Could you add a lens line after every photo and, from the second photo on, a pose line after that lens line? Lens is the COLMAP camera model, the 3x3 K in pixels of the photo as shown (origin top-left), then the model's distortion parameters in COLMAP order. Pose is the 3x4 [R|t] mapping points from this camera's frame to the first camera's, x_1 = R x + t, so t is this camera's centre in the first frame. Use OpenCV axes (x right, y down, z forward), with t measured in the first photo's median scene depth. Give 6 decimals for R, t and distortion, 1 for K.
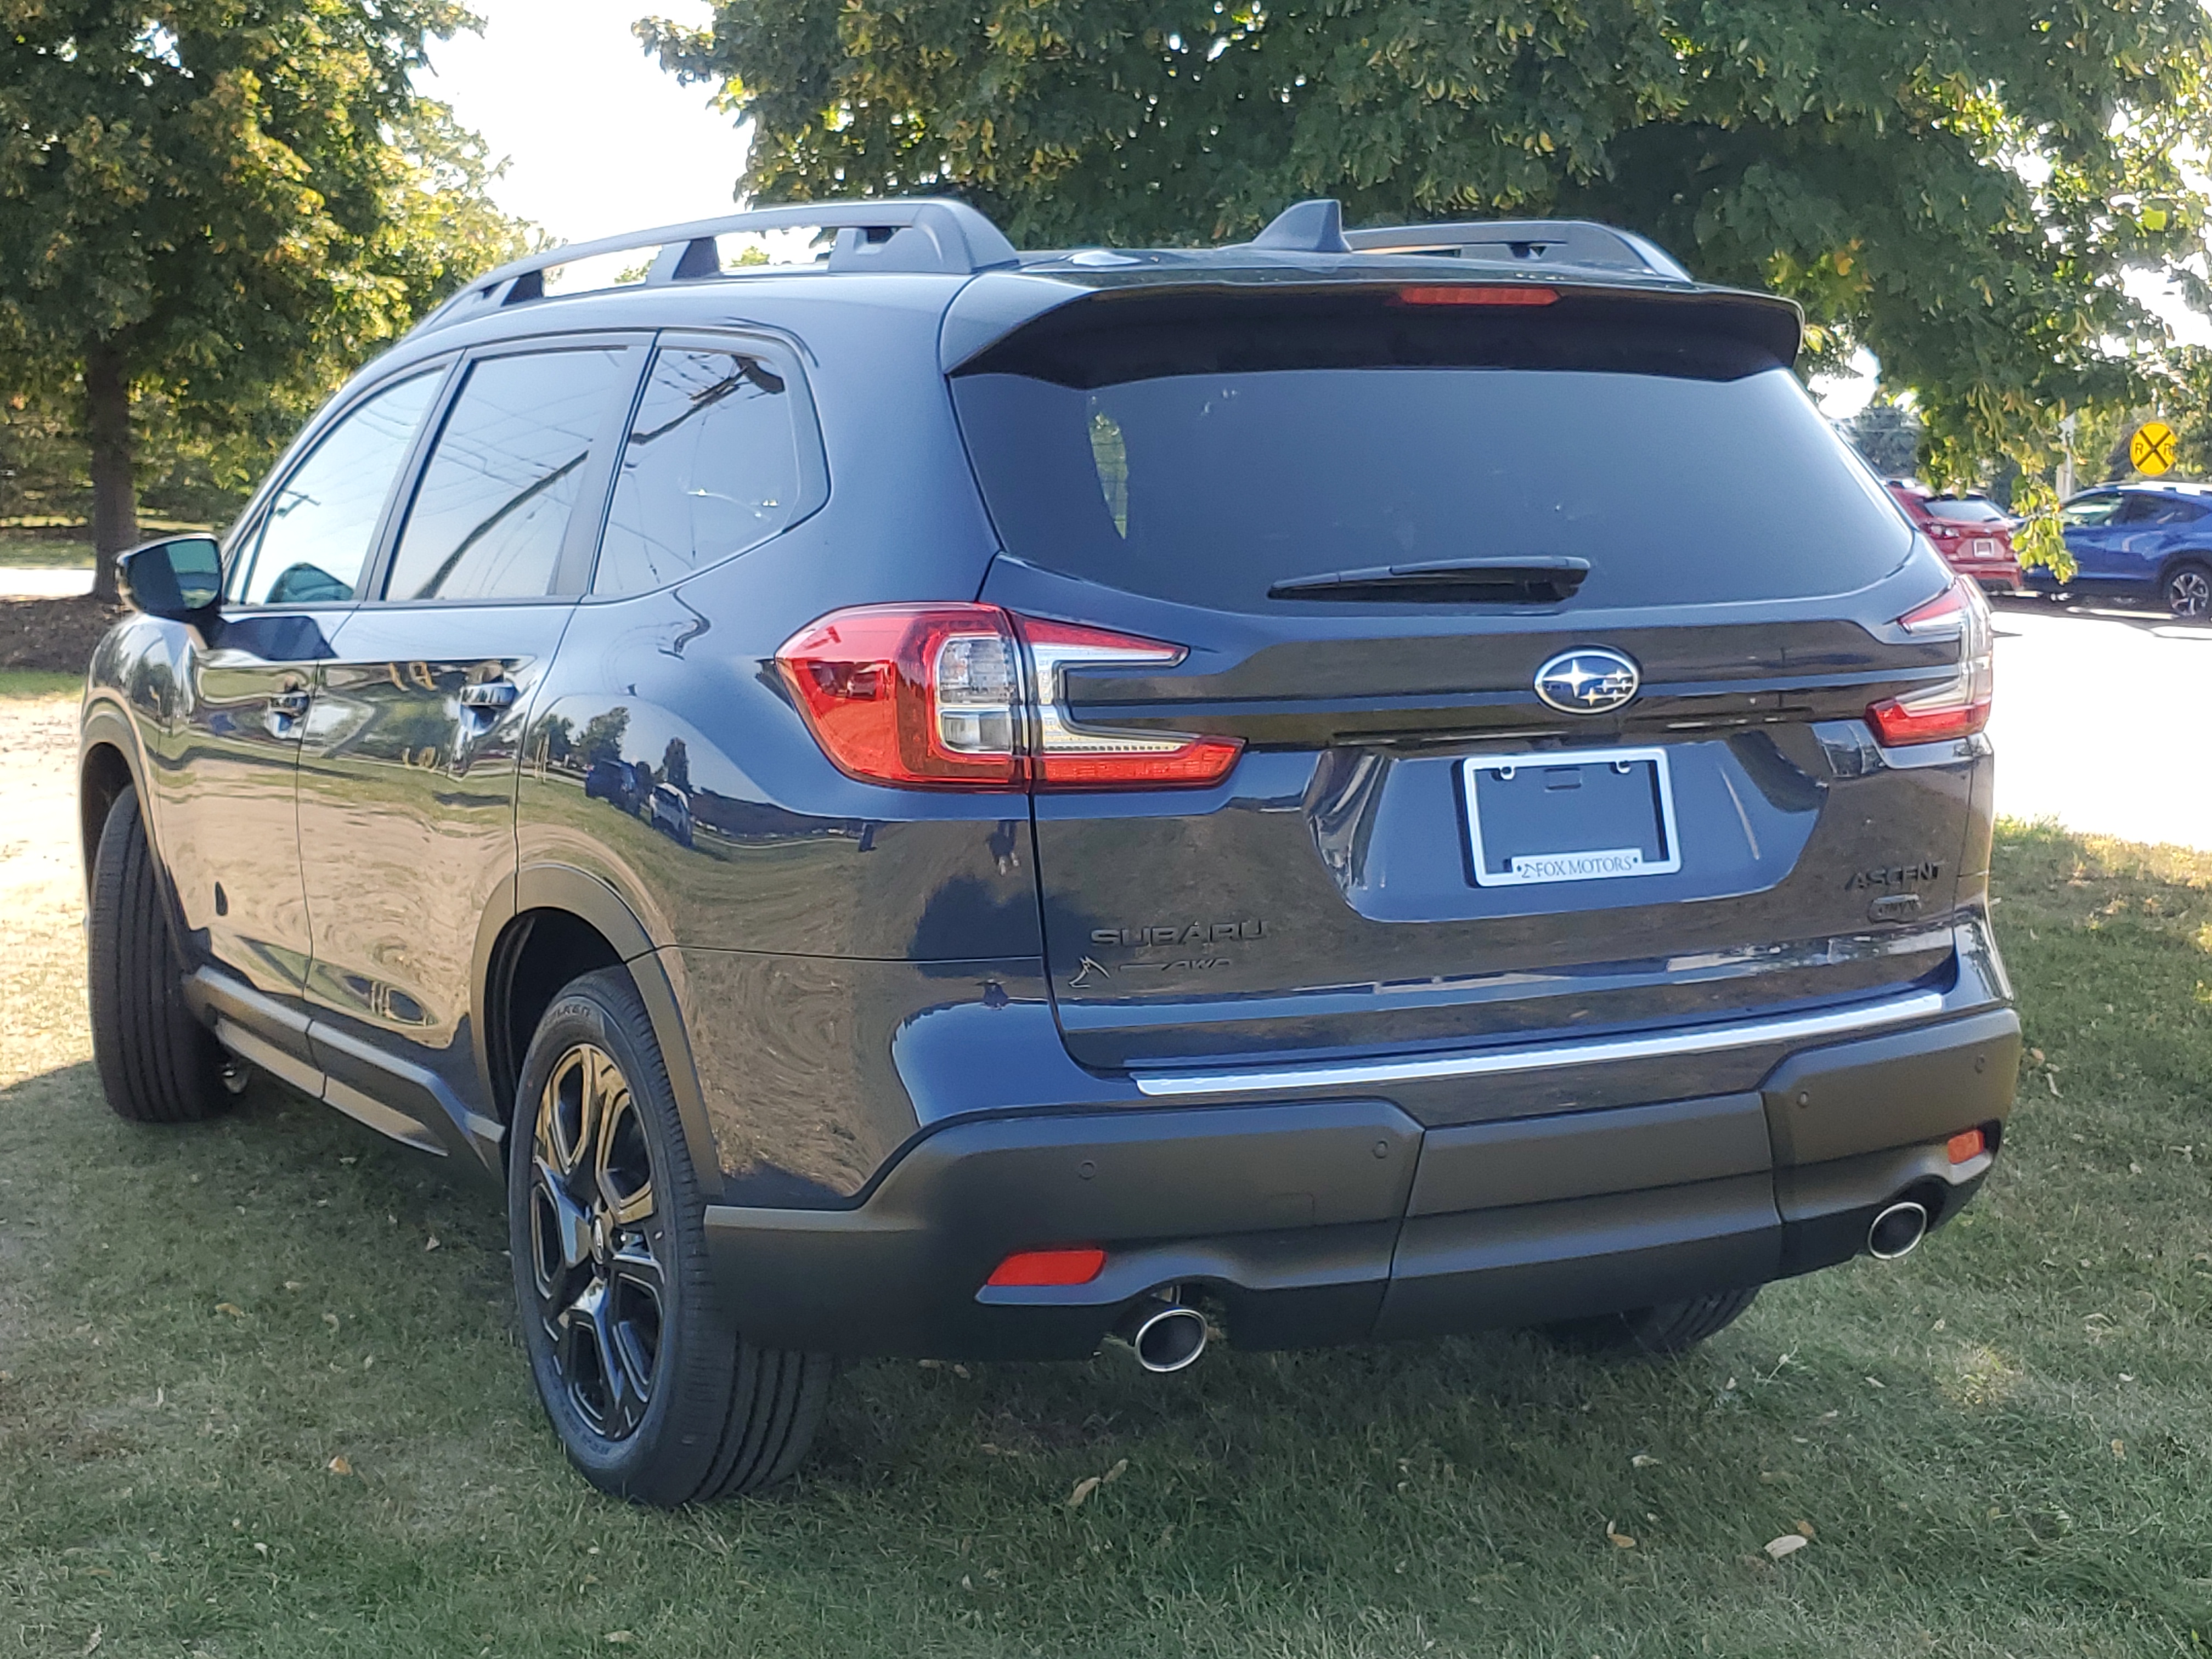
lens RADIAL K [[2855.6, 0, 988.5], [0, 2855.6, 819.5], [0, 0, 1]] dist [0.210470, -0.698057]
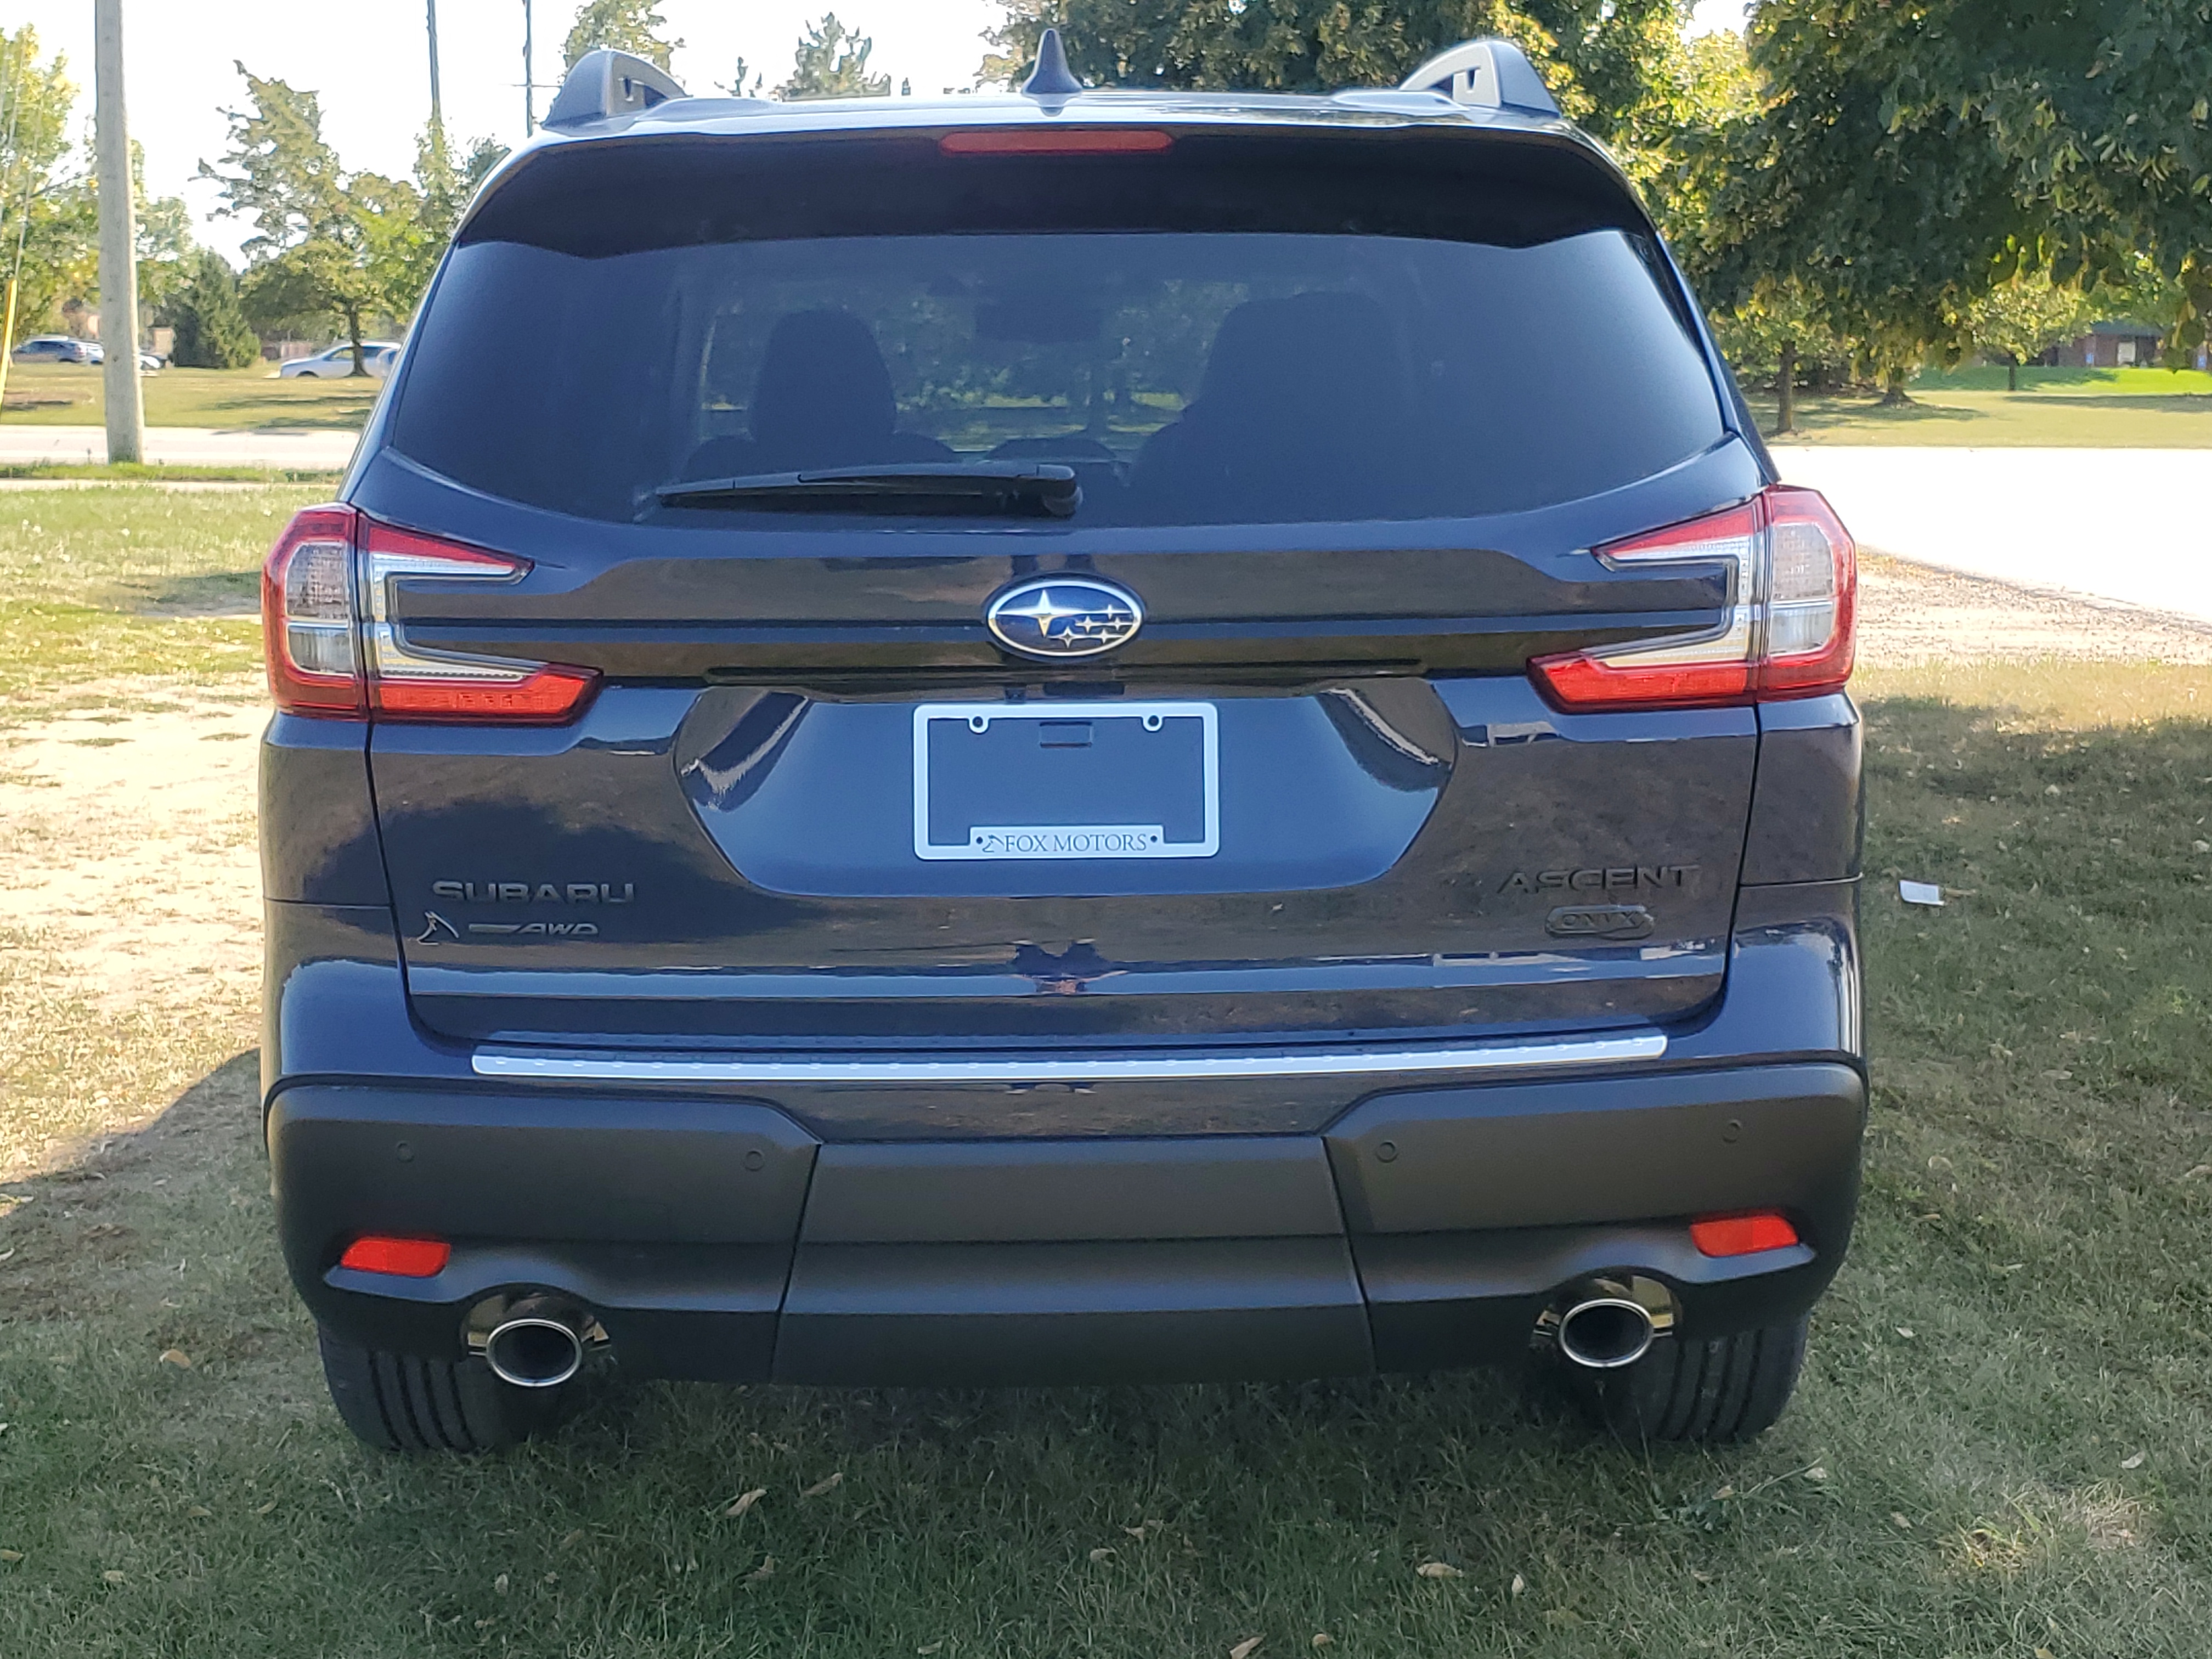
lens RADIAL K [[2855.6, 0, 988.5], [0, 2855.6, 819.5], [0, 0, 1]] dist [0.210470, -0.698057]
pose [[0.915580, 0.061756, -0.397365, 0.483693], [-0.044761, 0.997648, 0.051912, -0.030063], [0.399636, -0.029743, 0.916191, 0.232223]]
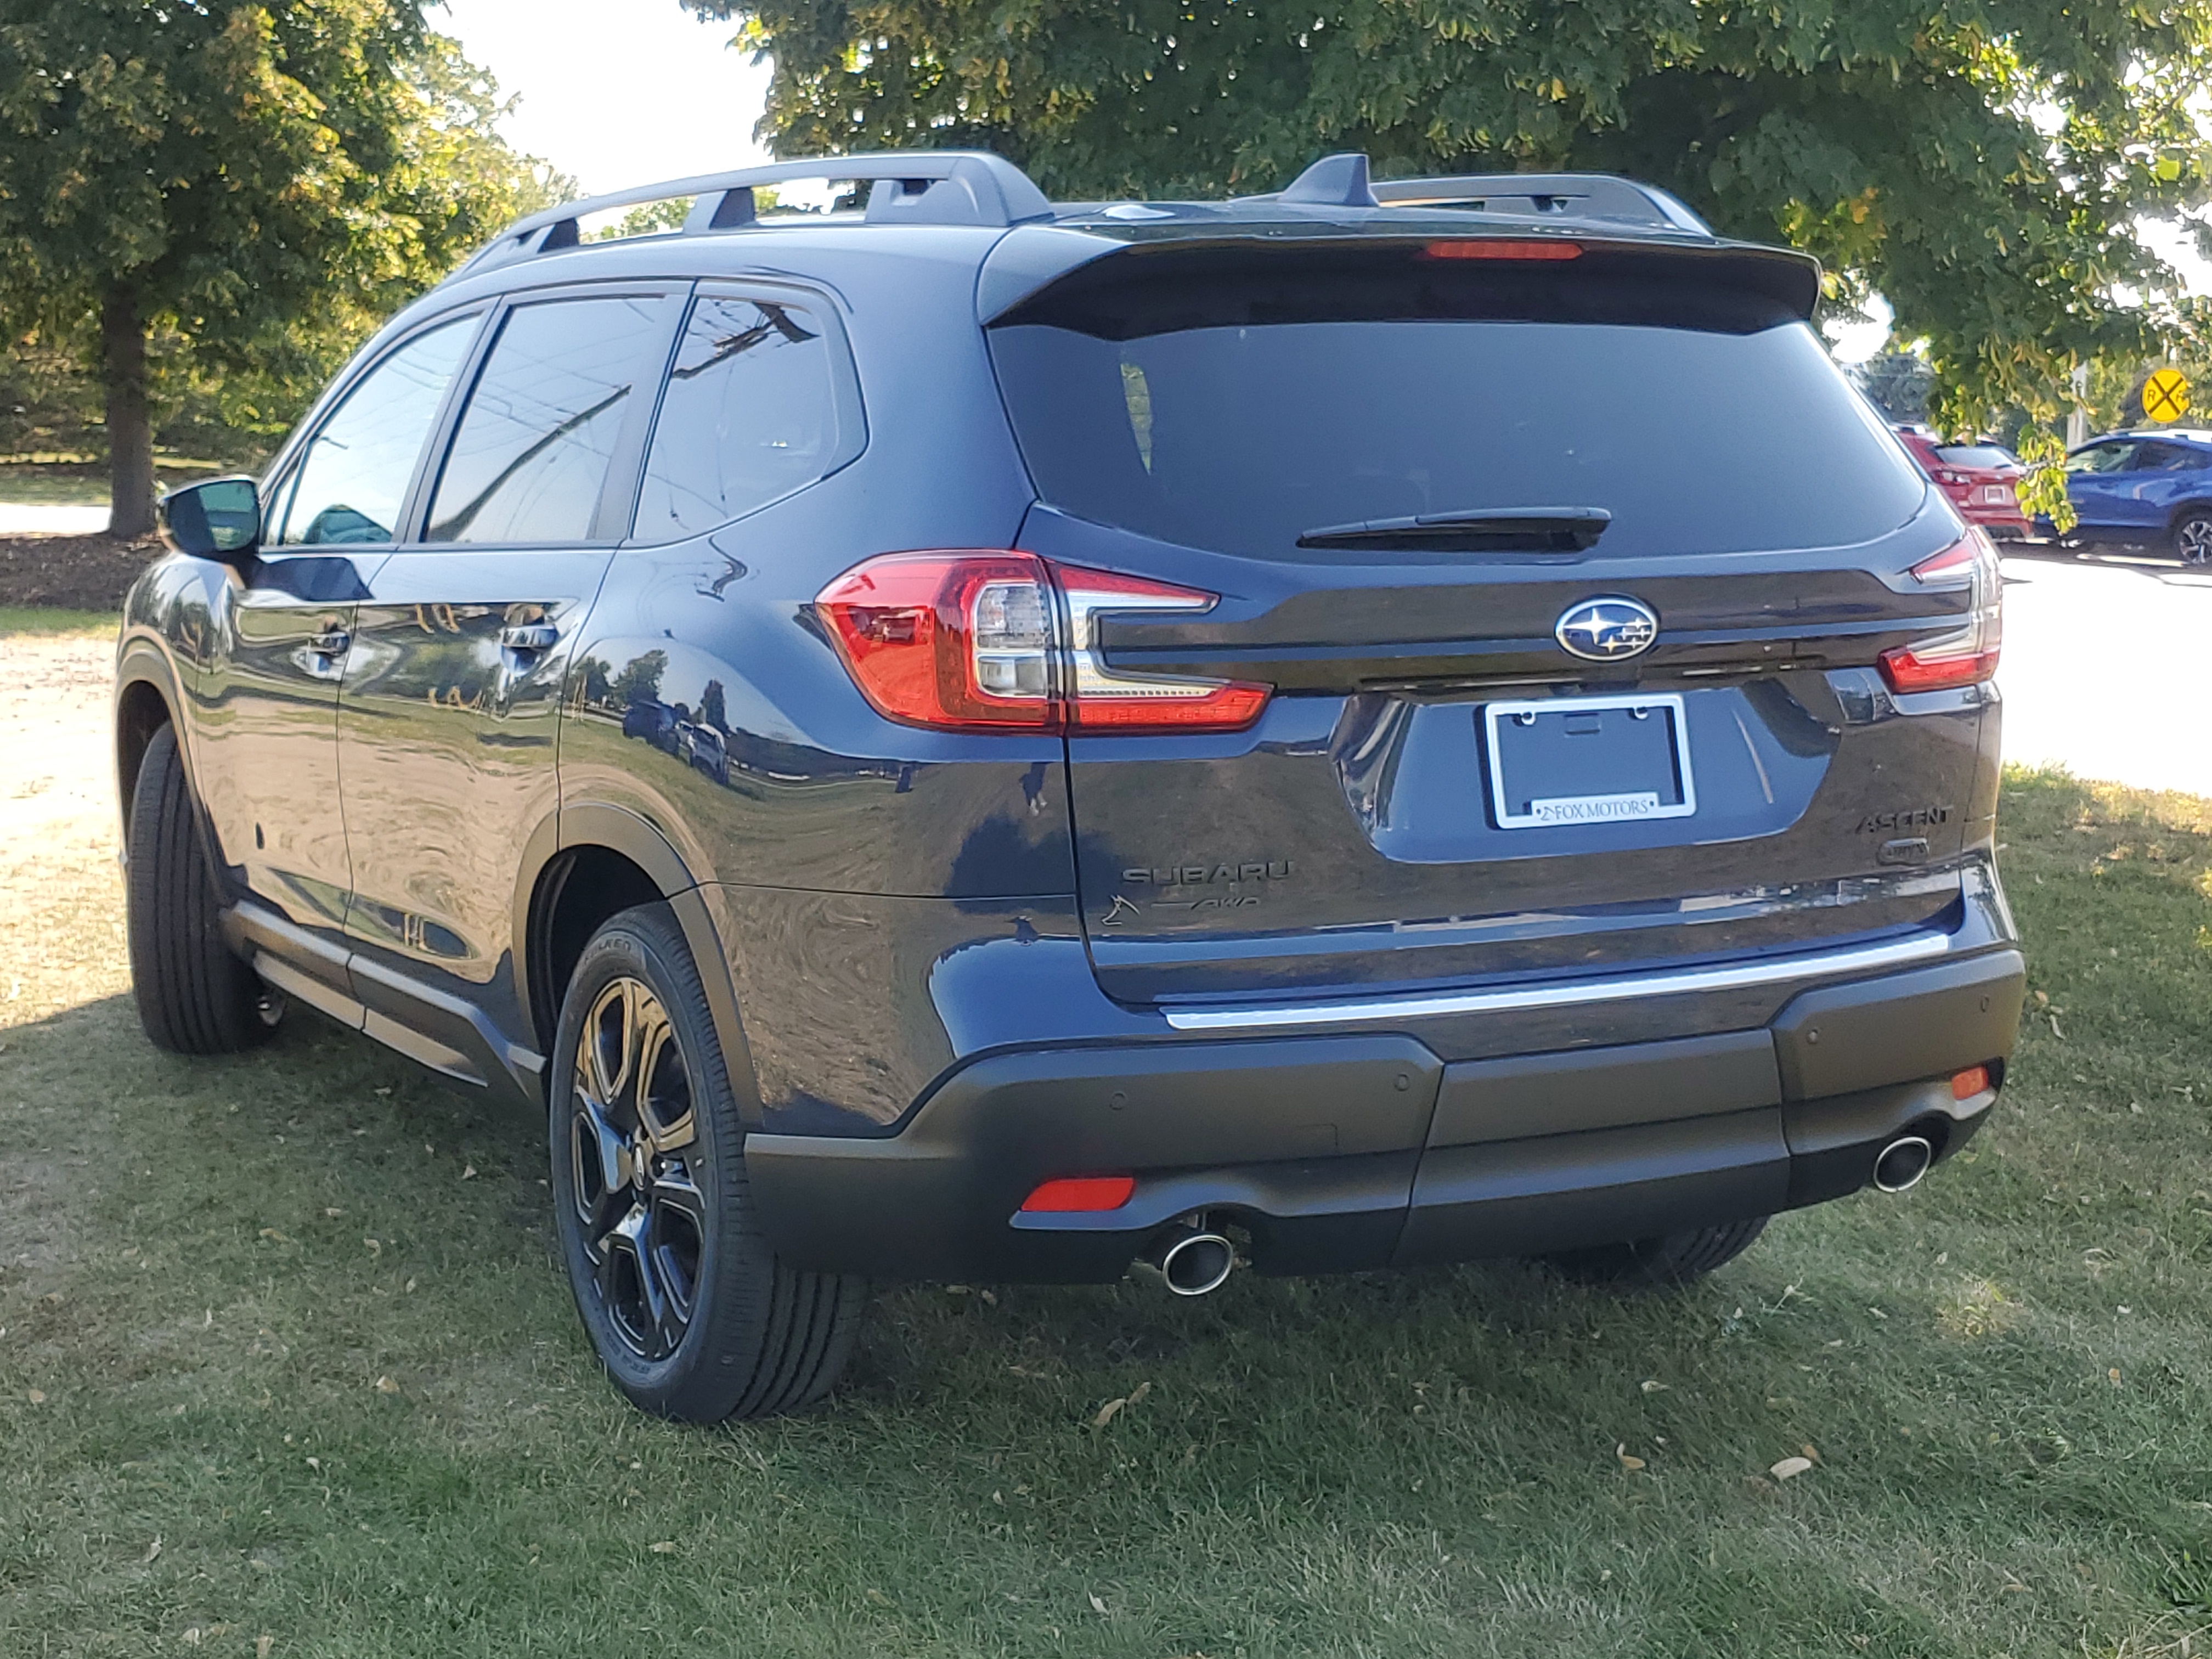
lens RADIAL K [[2855.6, 0, 988.5], [0, 2855.6, 819.5], [0, 0, 1]] dist [0.210470, -0.698057]
pose [[0.999984, 0.005133, -0.002225, -0.009295], [-0.005087, 0.999783, 0.020207, 0.000229], [0.002328, -0.020196, 0.999793, -0.027263]]
